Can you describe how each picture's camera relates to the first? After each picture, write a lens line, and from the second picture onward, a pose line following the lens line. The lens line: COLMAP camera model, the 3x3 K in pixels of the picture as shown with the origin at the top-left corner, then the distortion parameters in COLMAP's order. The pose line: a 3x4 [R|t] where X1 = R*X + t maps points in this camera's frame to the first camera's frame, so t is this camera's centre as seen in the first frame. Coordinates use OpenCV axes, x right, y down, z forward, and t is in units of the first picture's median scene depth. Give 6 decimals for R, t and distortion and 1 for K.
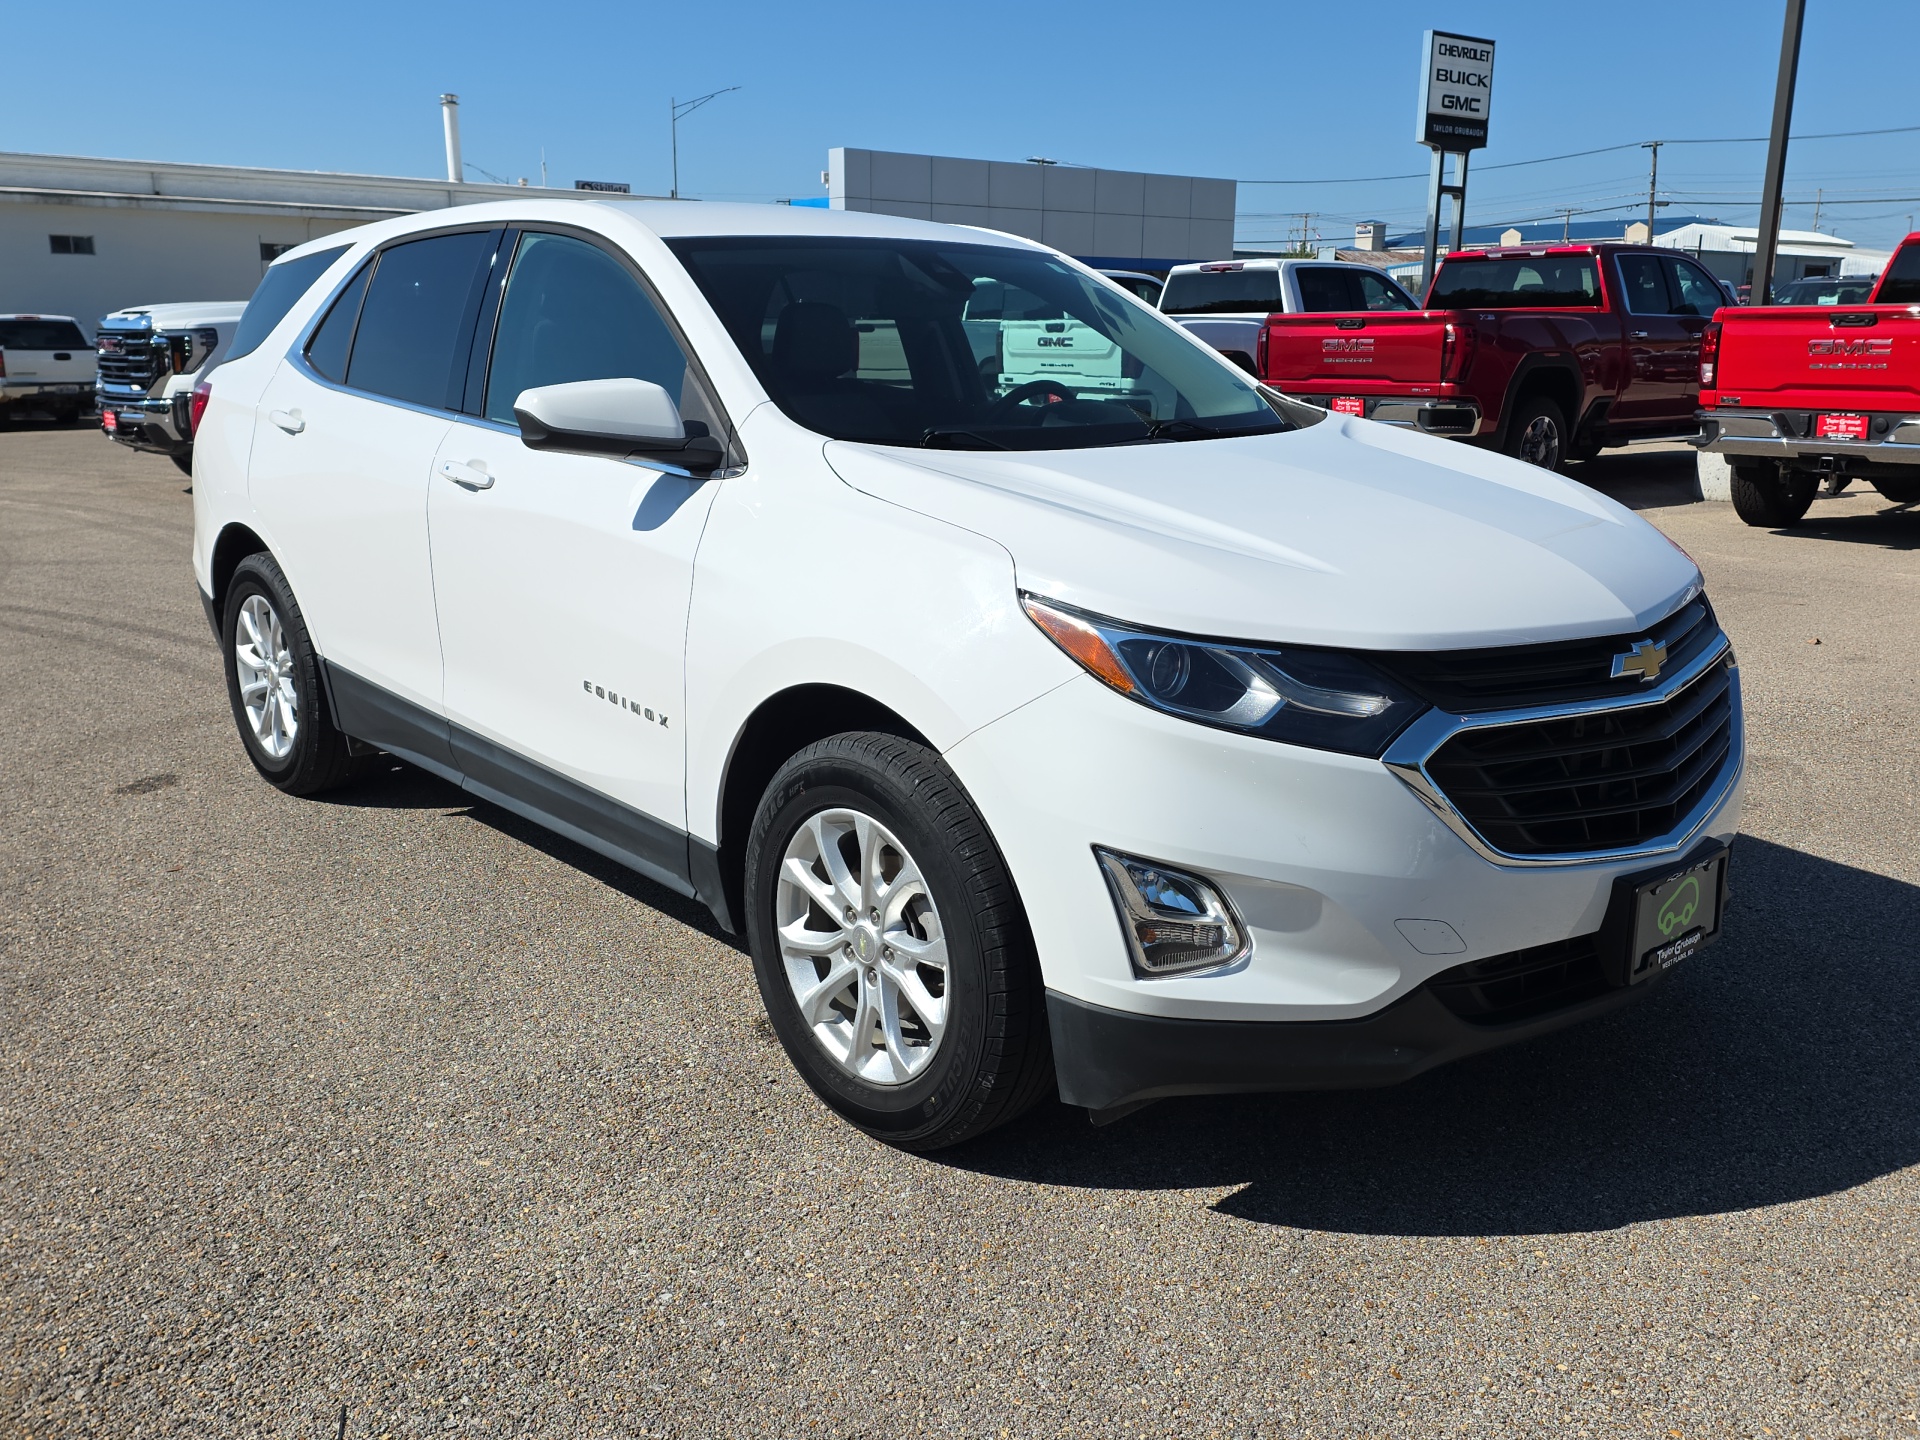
lens RADIAL K [[1604.7, 0, 961.7], [0, 1604.7, 691.1], [0, 0, 1]] dist [0.138776, -0.221457]
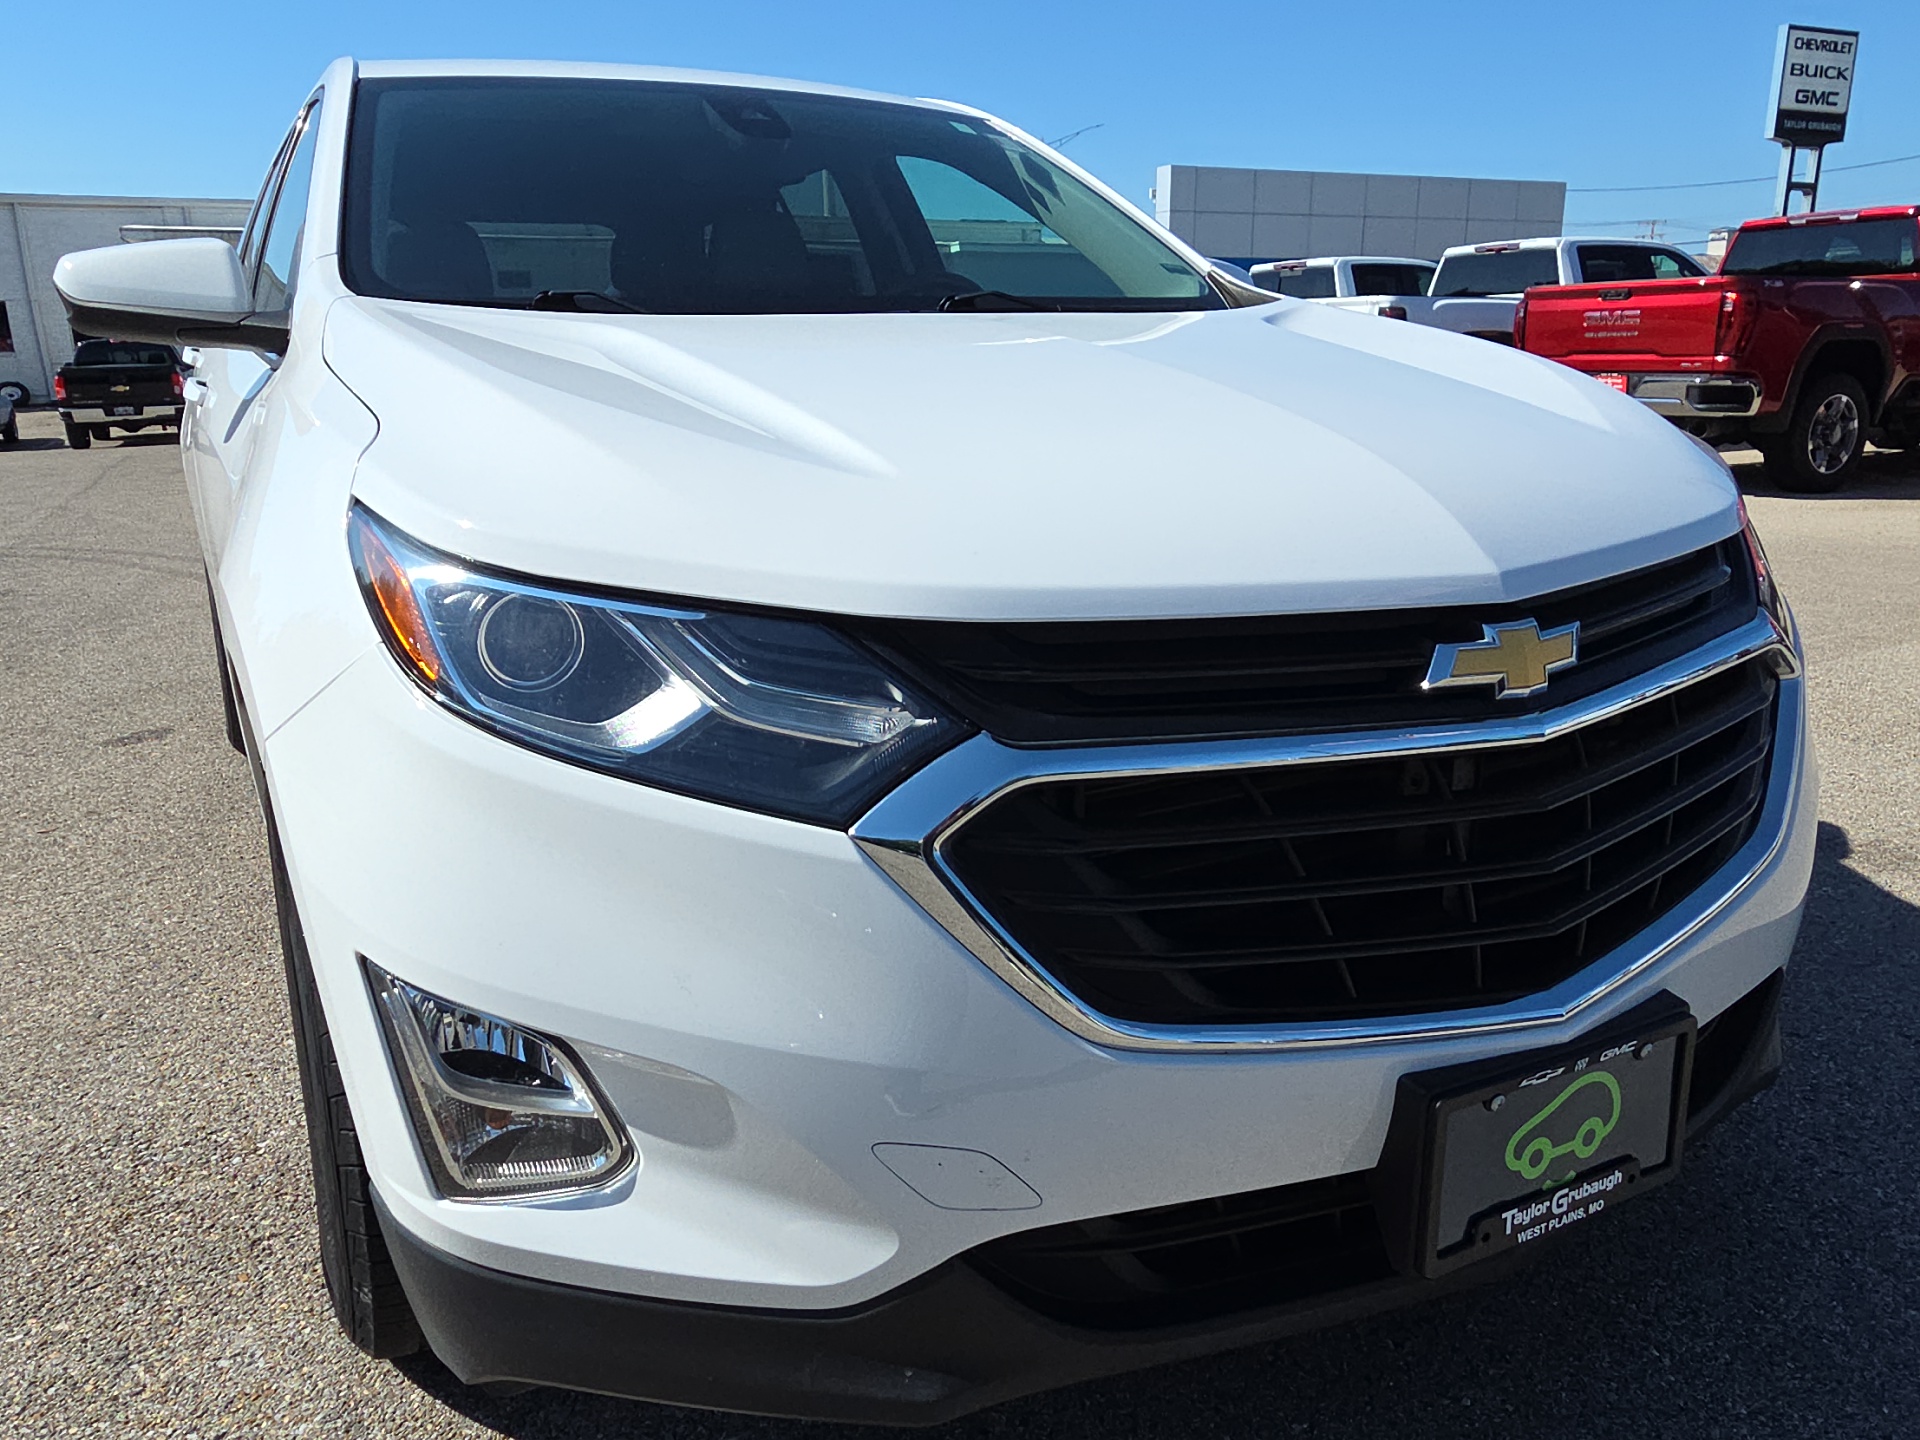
lens RADIAL K [[1424.6, 0, 960.0], [0, 1424.6, 720.0], [0, 0, 1]] dist [0.000280, 0.000011]
pose [[0.970721, 0.044381, -0.236073, 0.193290], [-0.036049, 0.998569, 0.039496, -0.005746], [0.237488, -0.029830, 0.970932, 0.280787]]
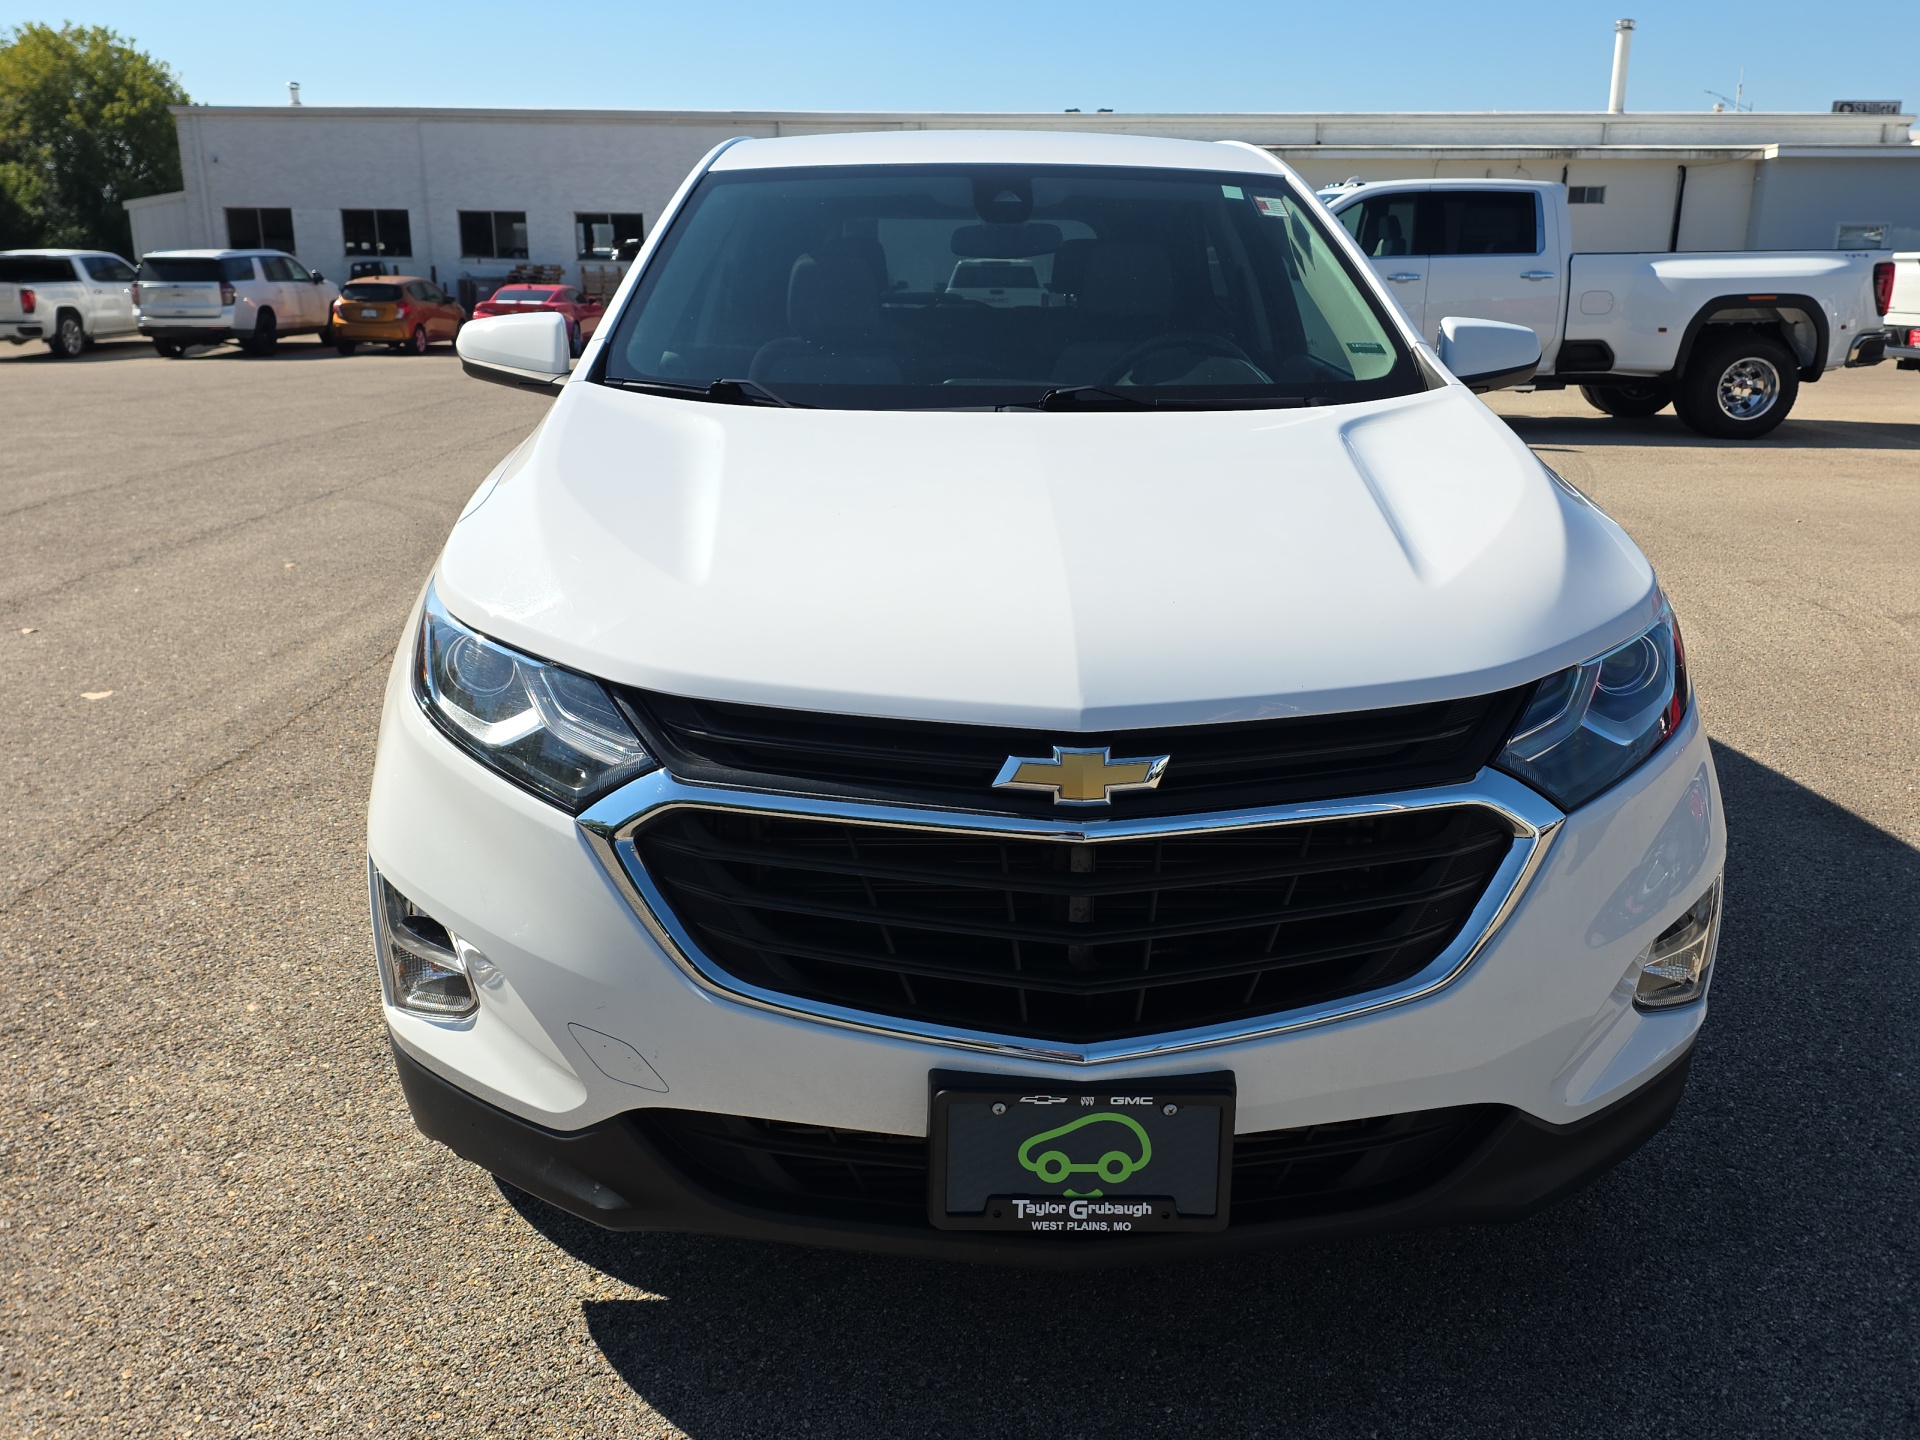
lens RADIAL K [[1604.7, 0, 961.7], [0, 1604.7, 691.1], [0, 0, 1]] dist [0.138776, -0.221457]
pose [[0.752618, 0.169016, -0.636396, 0.434021], [-0.147310, 0.985217, 0.087444, -0.056397], [0.641767, 0.027936, 0.766390, 0.251081]]
